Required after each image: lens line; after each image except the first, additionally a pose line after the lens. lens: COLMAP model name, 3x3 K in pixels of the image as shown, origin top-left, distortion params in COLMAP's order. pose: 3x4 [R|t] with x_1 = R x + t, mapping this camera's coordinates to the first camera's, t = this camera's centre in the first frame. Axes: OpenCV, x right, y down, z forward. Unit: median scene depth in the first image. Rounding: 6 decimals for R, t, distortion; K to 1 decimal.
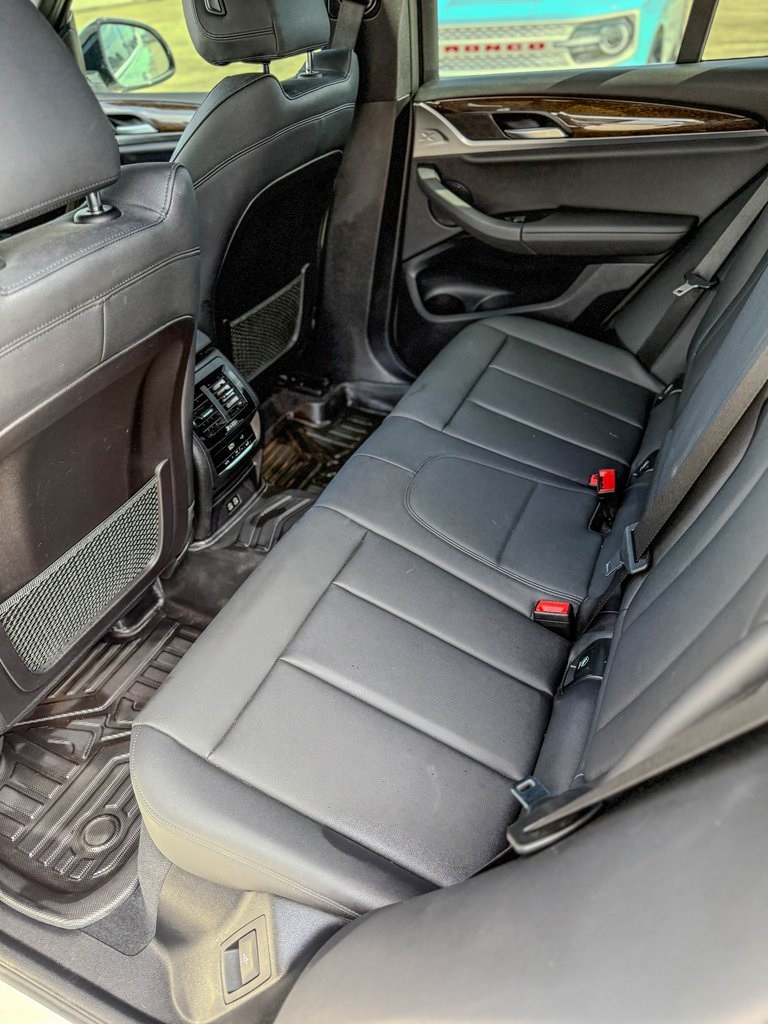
lens RADIAL K [[717.7, 0, 388.7], [0, 717.7, 511.6], [0, 0, 1]] dist [0.048676, -0.063887]
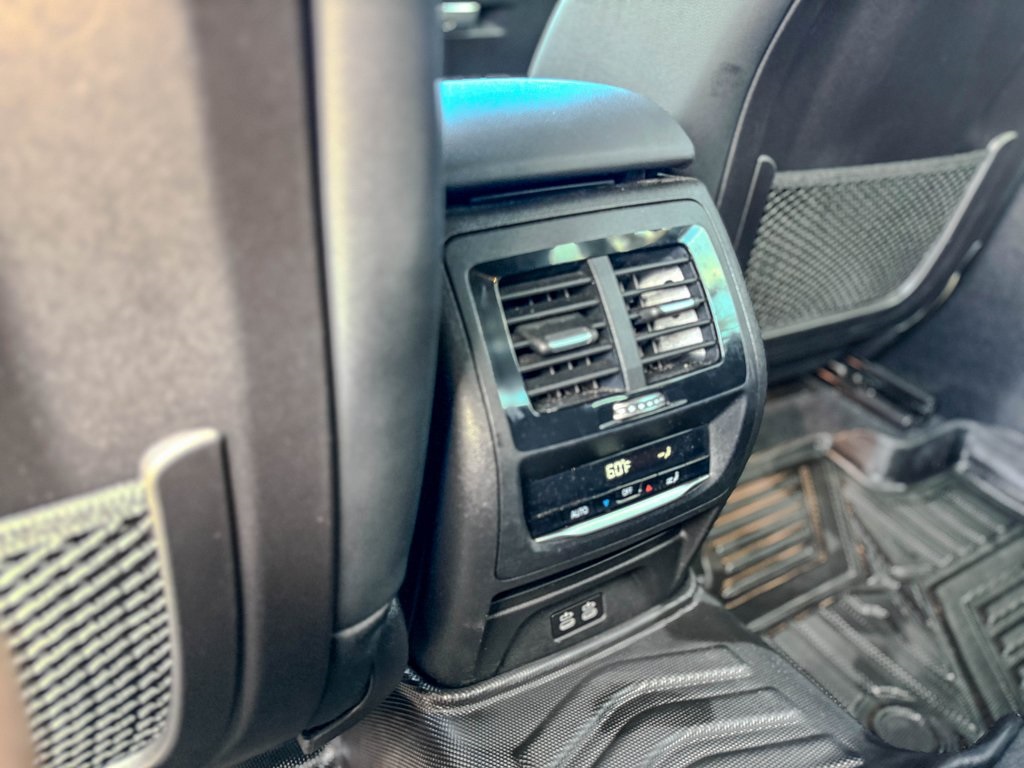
lens RADIAL K [[717.7, 0, 512.7], [0, 717.7, 390.8], [0, 0, 1]] dist [0.048676, -0.063887]
pose [[0.801016, 0.338066, -0.494049, -0.100364], [-0.407724, 0.912366, -0.036746, -0.082038], [0.438331, 0.230869, 0.868657, 0.627153]]
